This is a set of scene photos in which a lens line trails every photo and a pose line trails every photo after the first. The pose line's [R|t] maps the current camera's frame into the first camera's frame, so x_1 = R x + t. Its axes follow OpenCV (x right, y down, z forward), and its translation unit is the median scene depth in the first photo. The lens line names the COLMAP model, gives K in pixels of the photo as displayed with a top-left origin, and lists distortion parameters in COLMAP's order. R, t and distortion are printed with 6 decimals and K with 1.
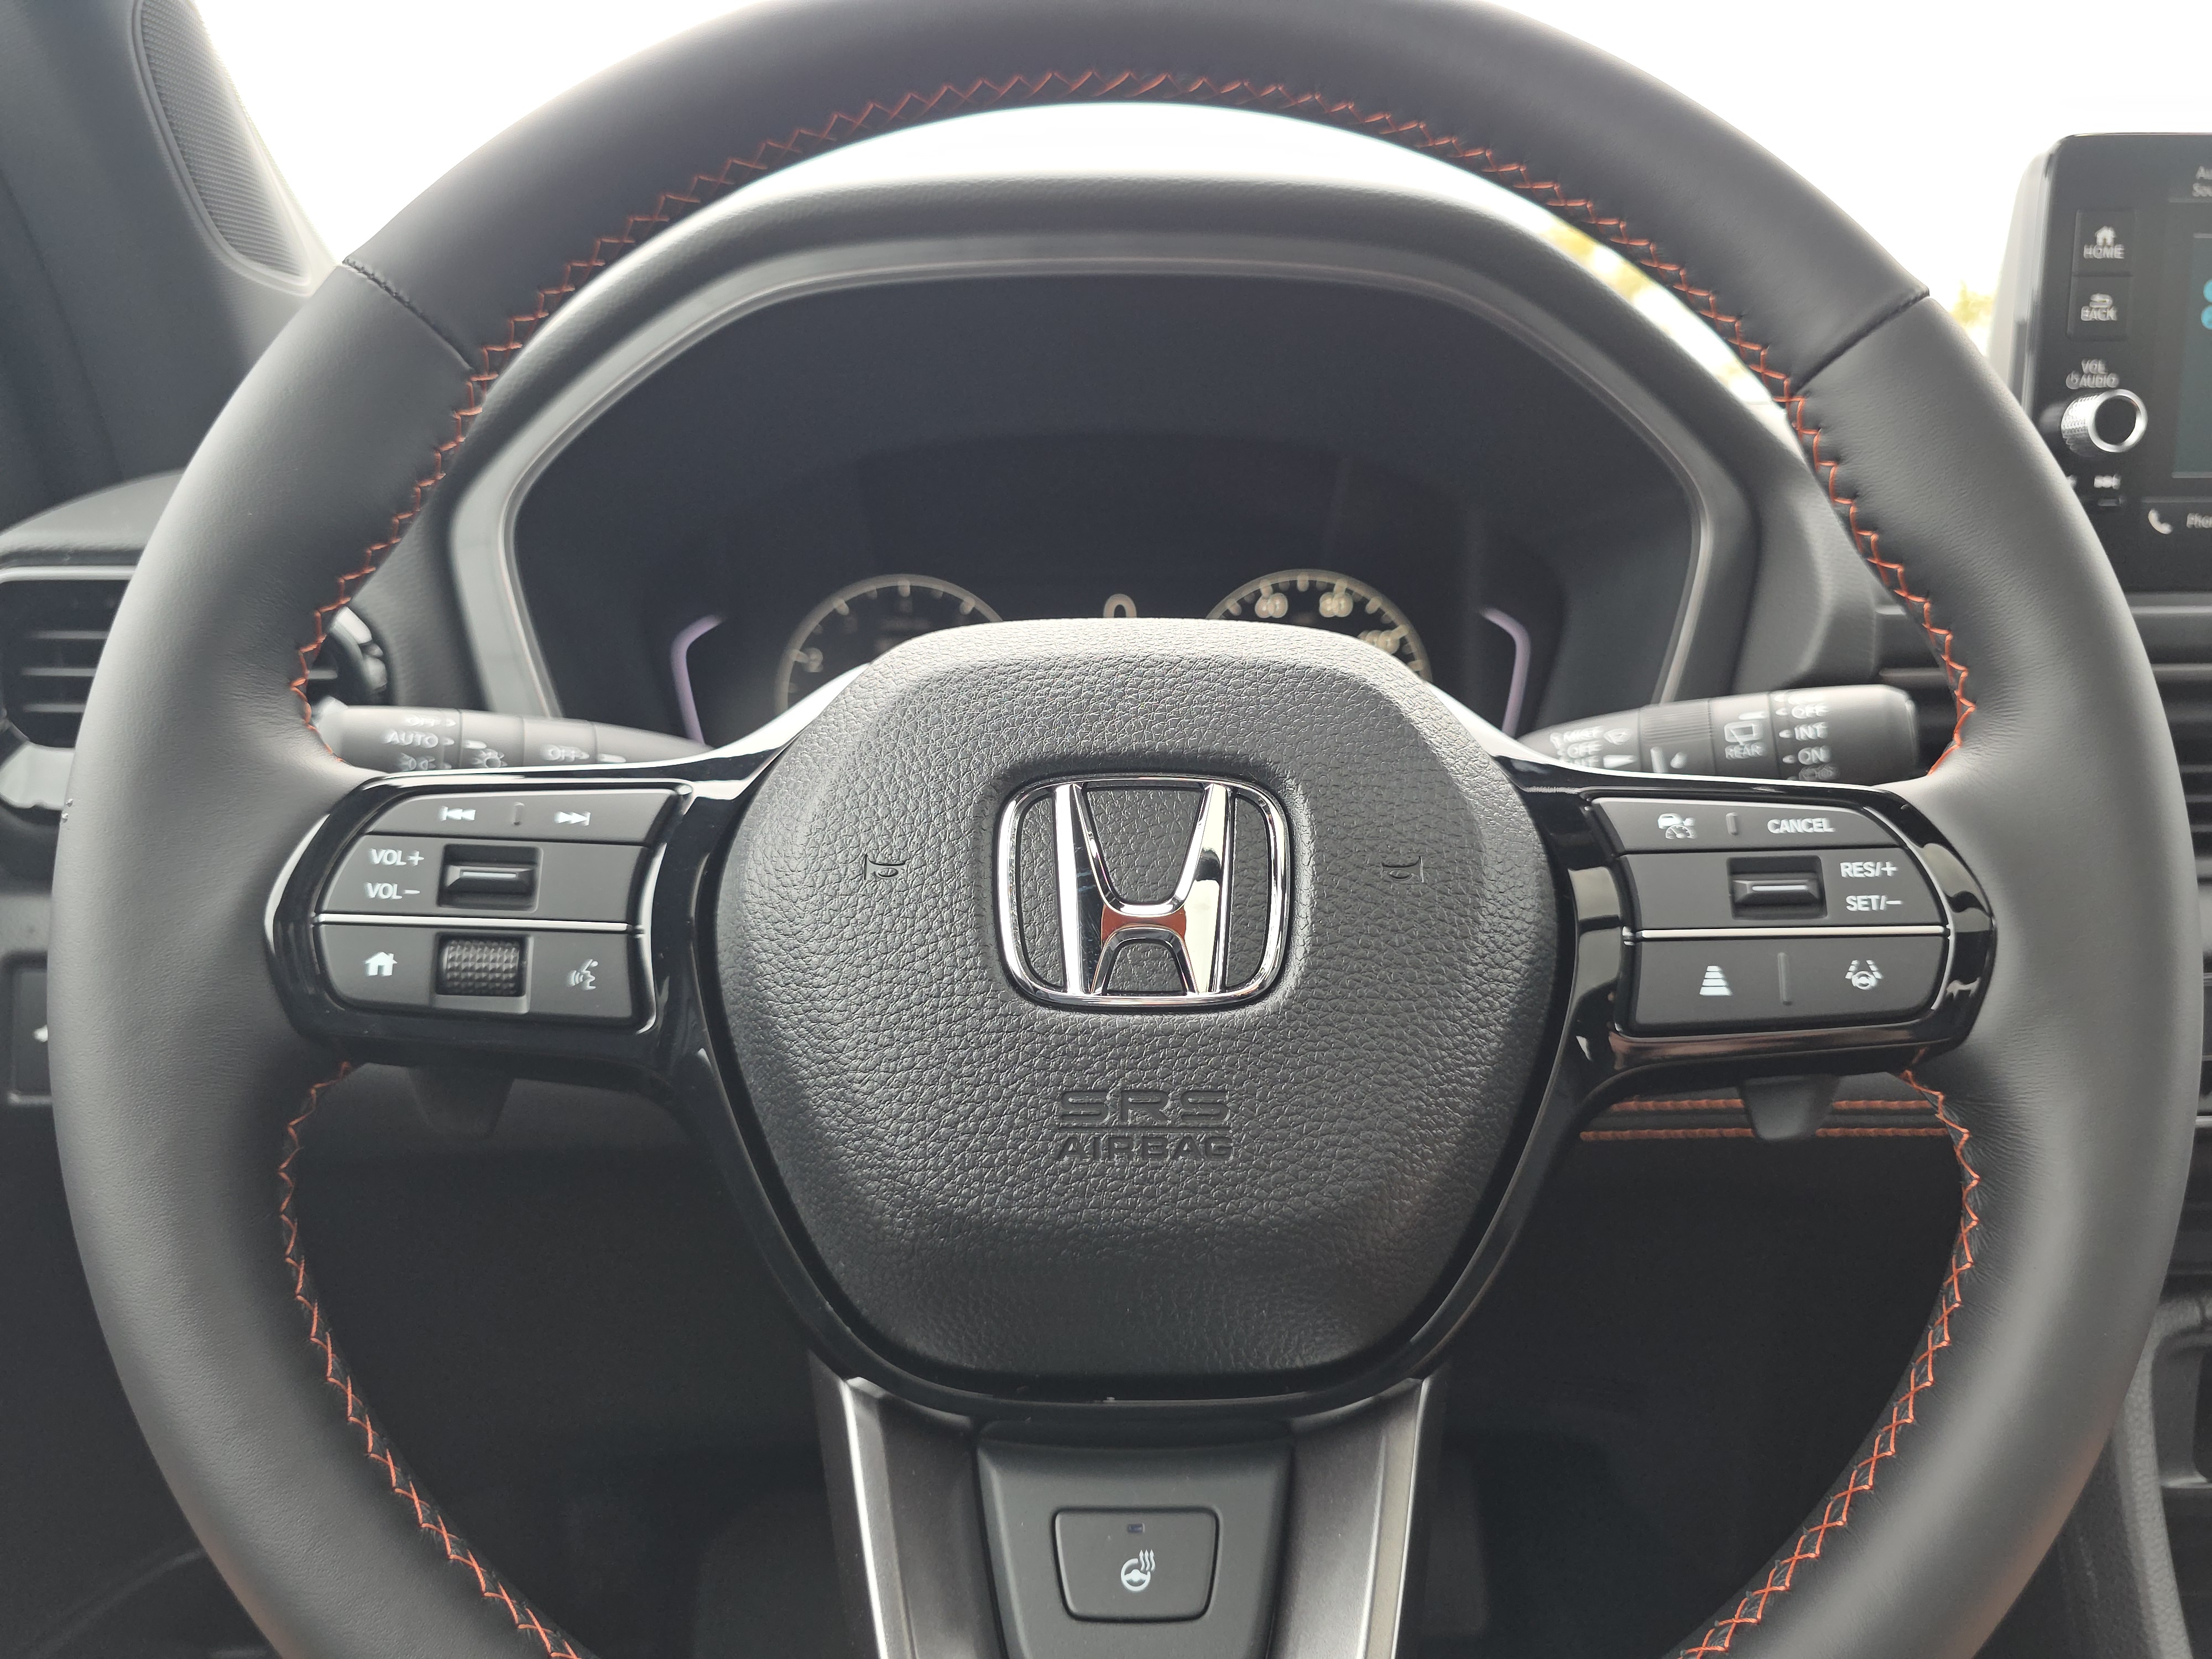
lens RADIAL K [[1497.7, 0, 1125.3], [0, 1497.7, 862.4], [0, 0, 1]] dist [0.022148, -0.028726]
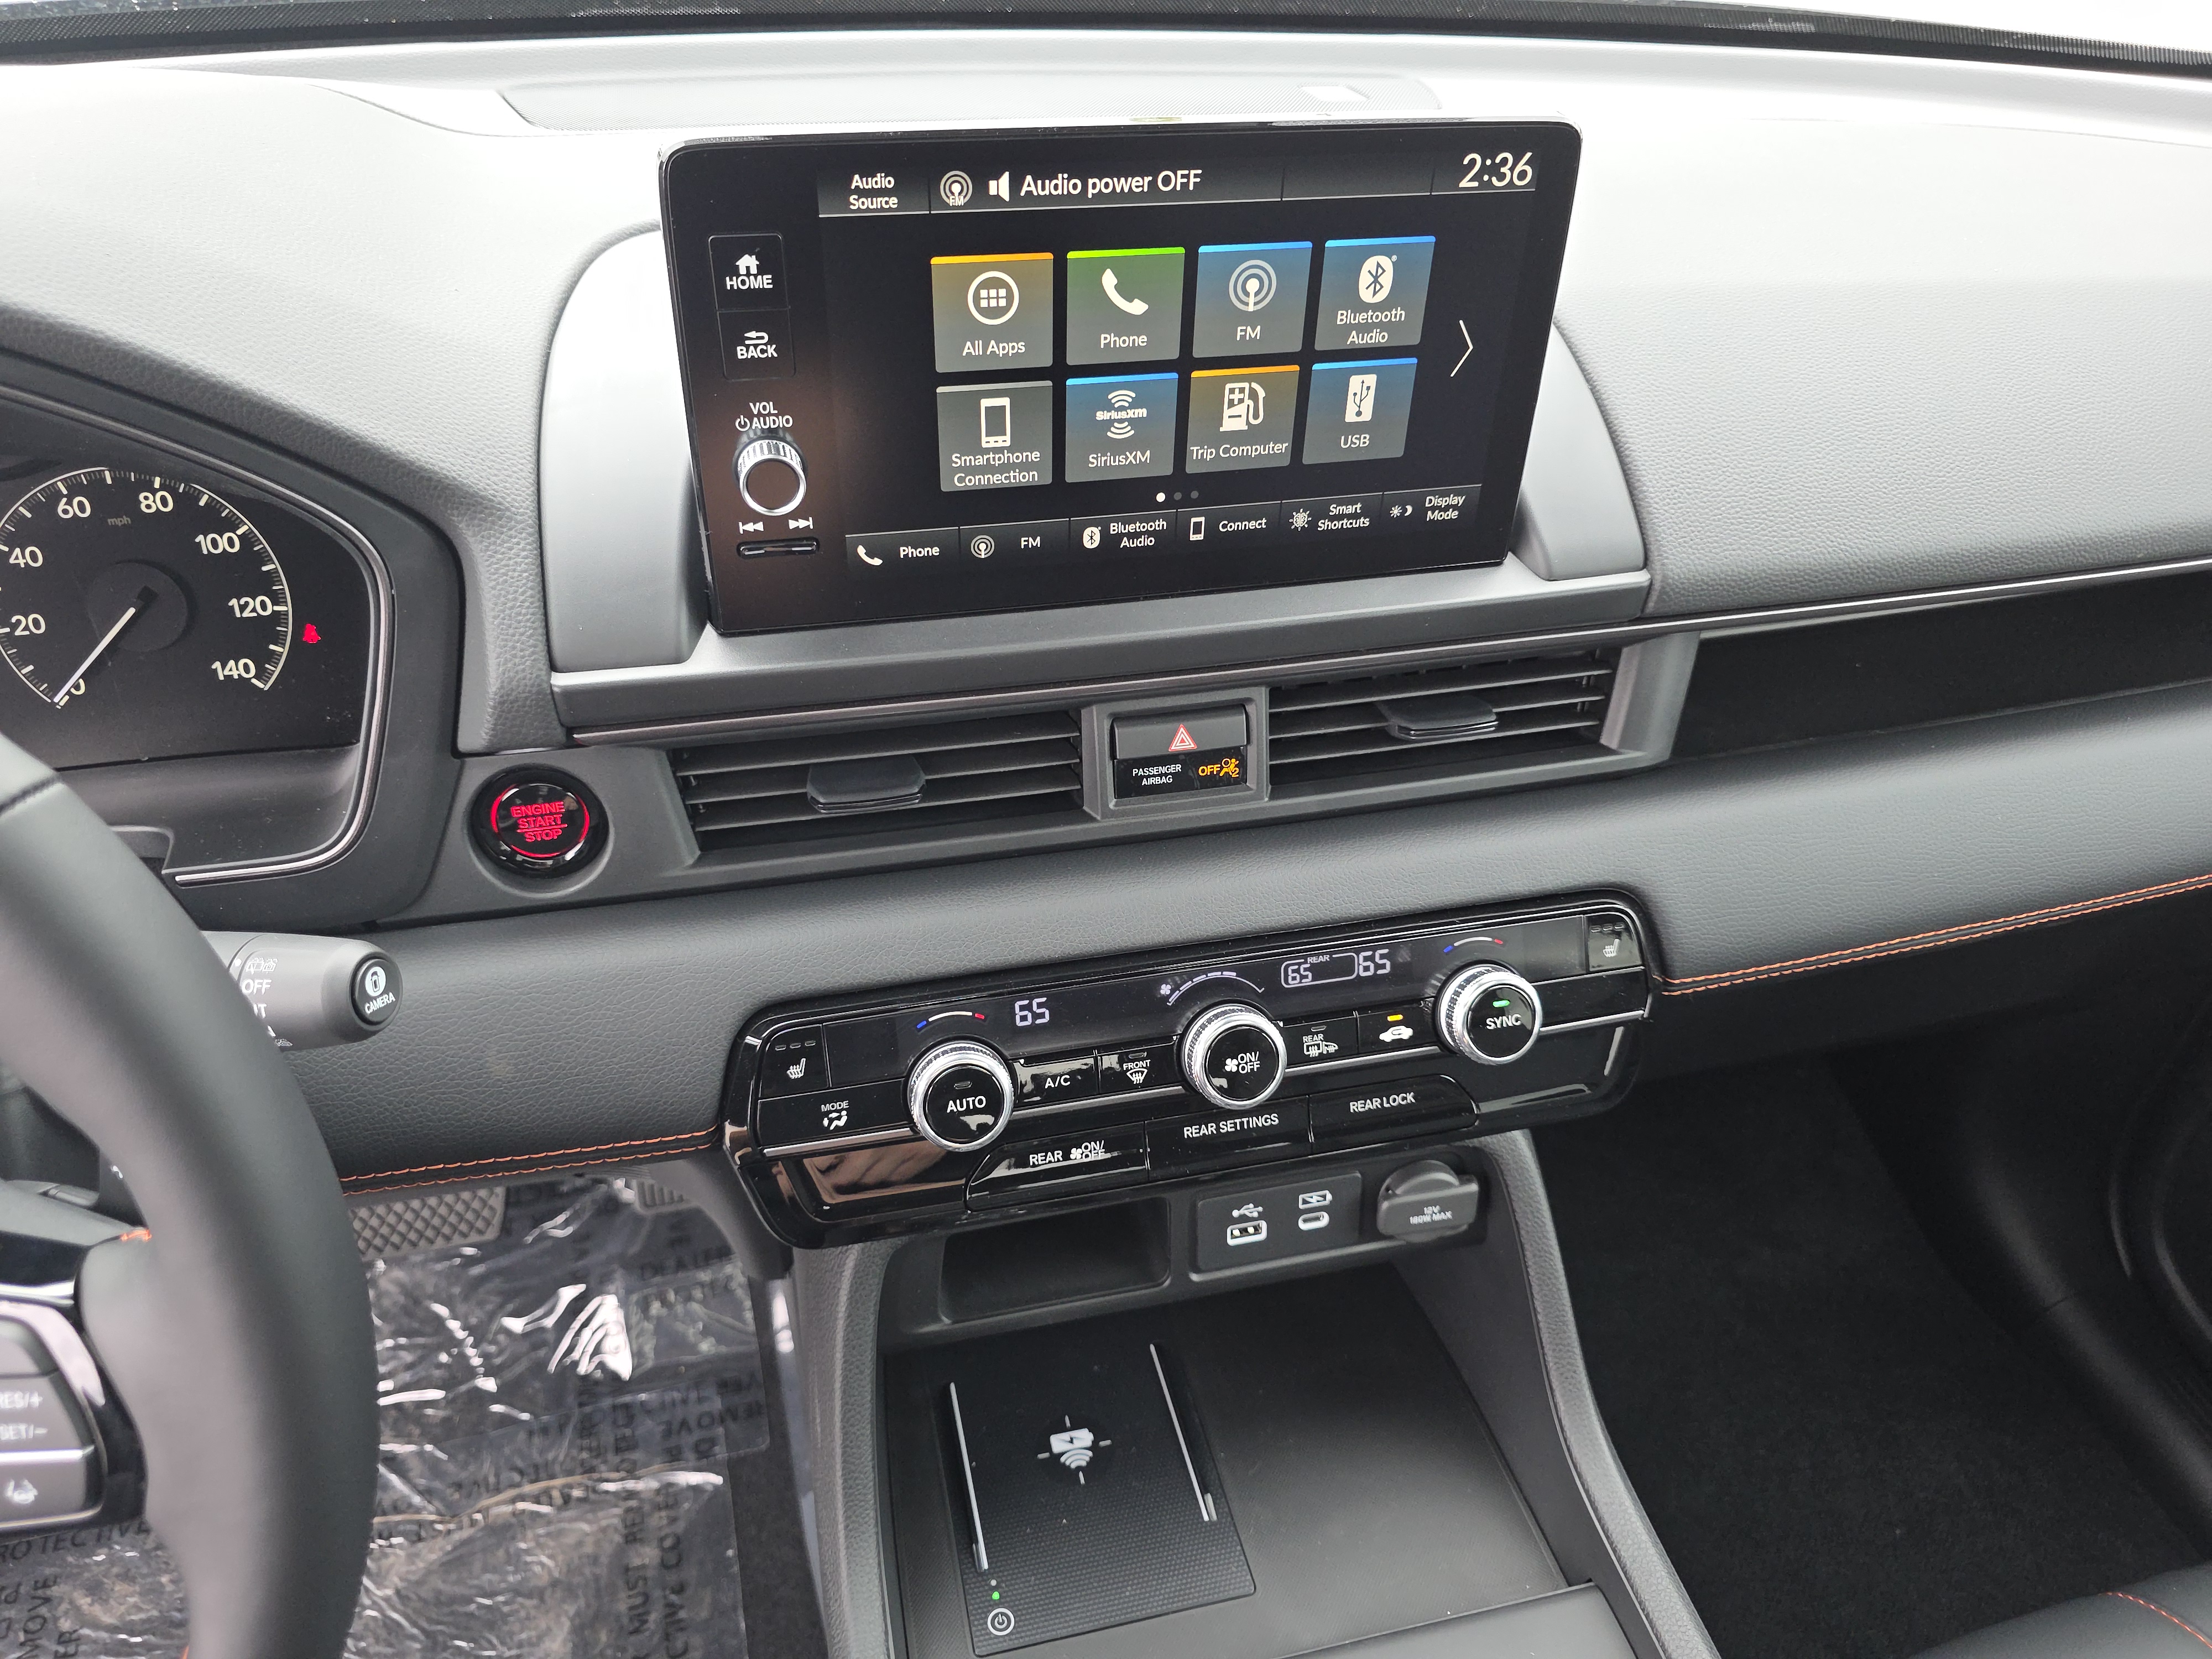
lens RADIAL K [[1497.7, 0, 1085.9], [0, 1497.7, 815.1], [0, 0, 1]] dist [0.022148, -0.028726]
pose [[0.979943, -0.087849, 0.178870, 1.060178], [0.005685, 0.909547, 0.415563, -0.781328], [-0.199197, -0.406211, 0.891803, 0.097557]]
